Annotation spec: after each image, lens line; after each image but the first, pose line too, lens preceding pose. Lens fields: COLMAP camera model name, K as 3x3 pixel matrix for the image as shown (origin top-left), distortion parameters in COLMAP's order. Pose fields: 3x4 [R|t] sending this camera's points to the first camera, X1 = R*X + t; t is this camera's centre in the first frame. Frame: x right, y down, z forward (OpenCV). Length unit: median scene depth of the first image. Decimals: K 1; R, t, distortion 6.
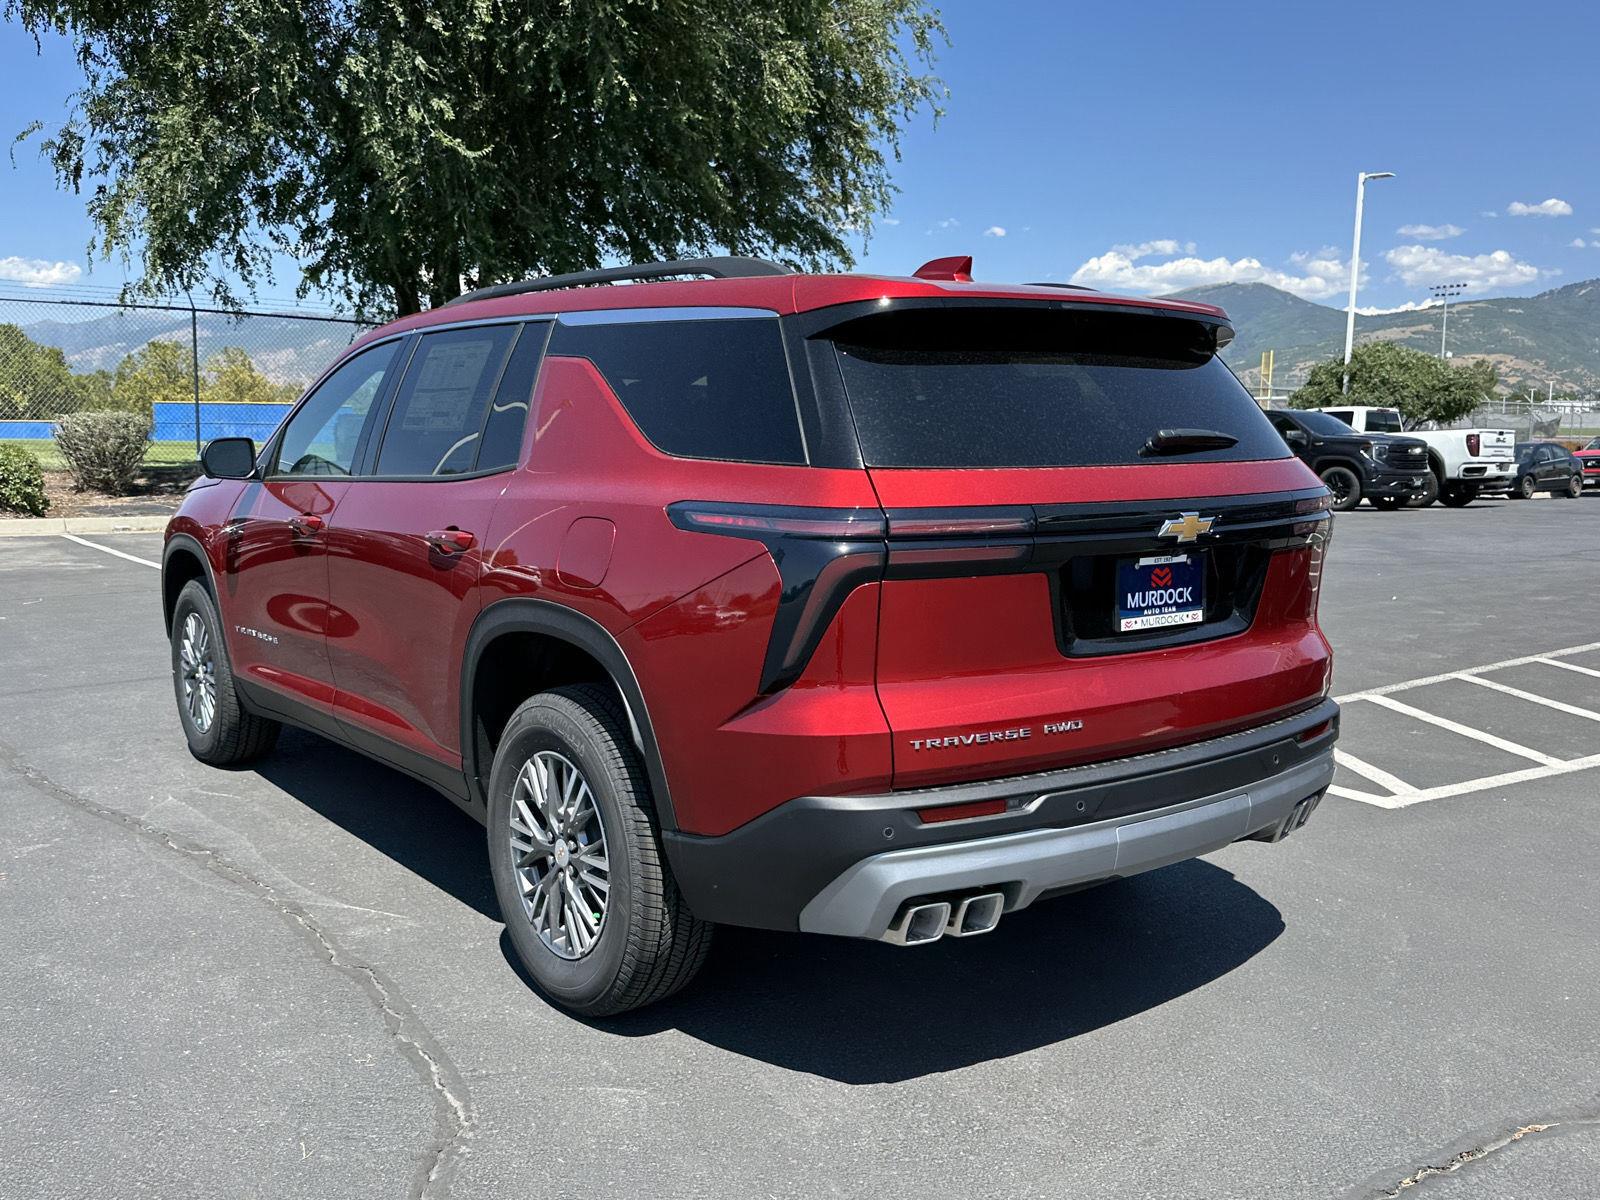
lens RADIAL K [[1367.3, 0, 799.6], [0, 1367.3, 599.4], [0, 0, 1]] dist [0.116190, -0.213896]
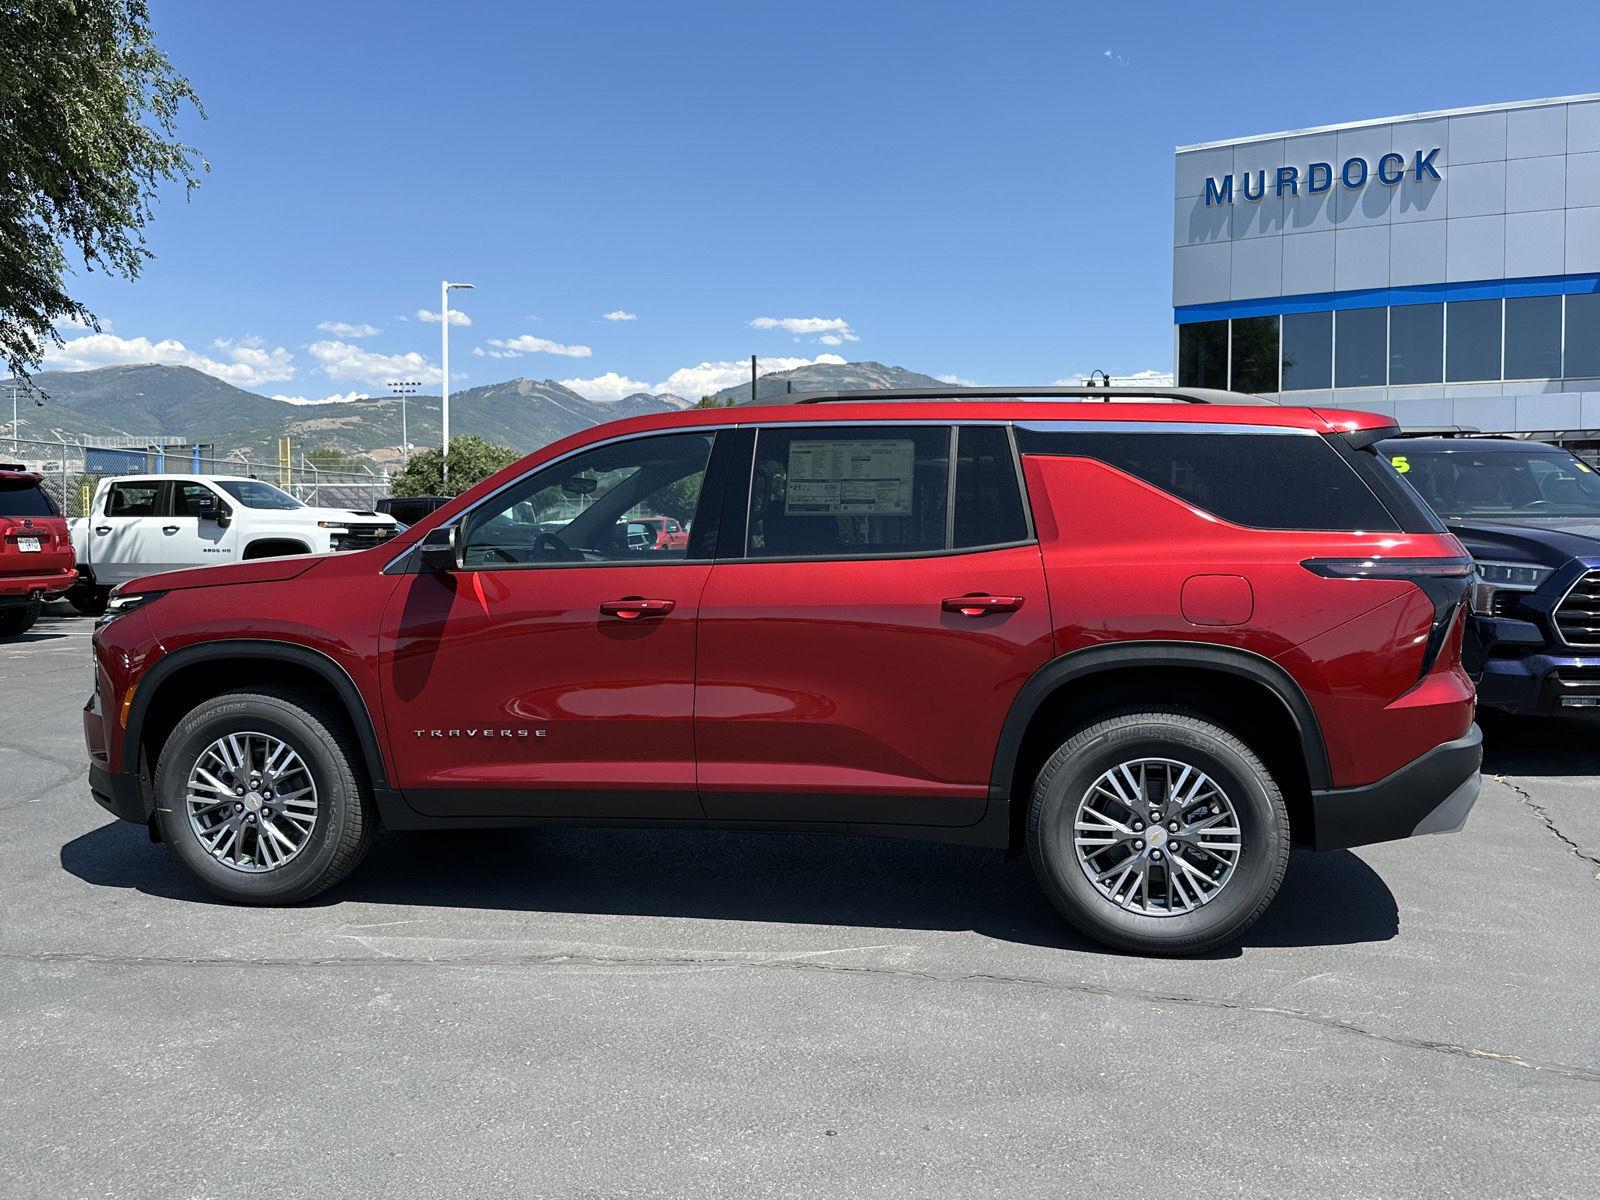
lens RADIAL K [[1367.3, 0, 792.1], [0, 1367.3, 591.3], [0, 0, 1]] dist [0.116190, -0.213896]
pose [[0.752663, -0.040123, 0.657182, -1.305265], [0.084069, 0.995828, -0.035485, -0.030043], [-0.653016, 0.081957, 0.752896, 0.224100]]
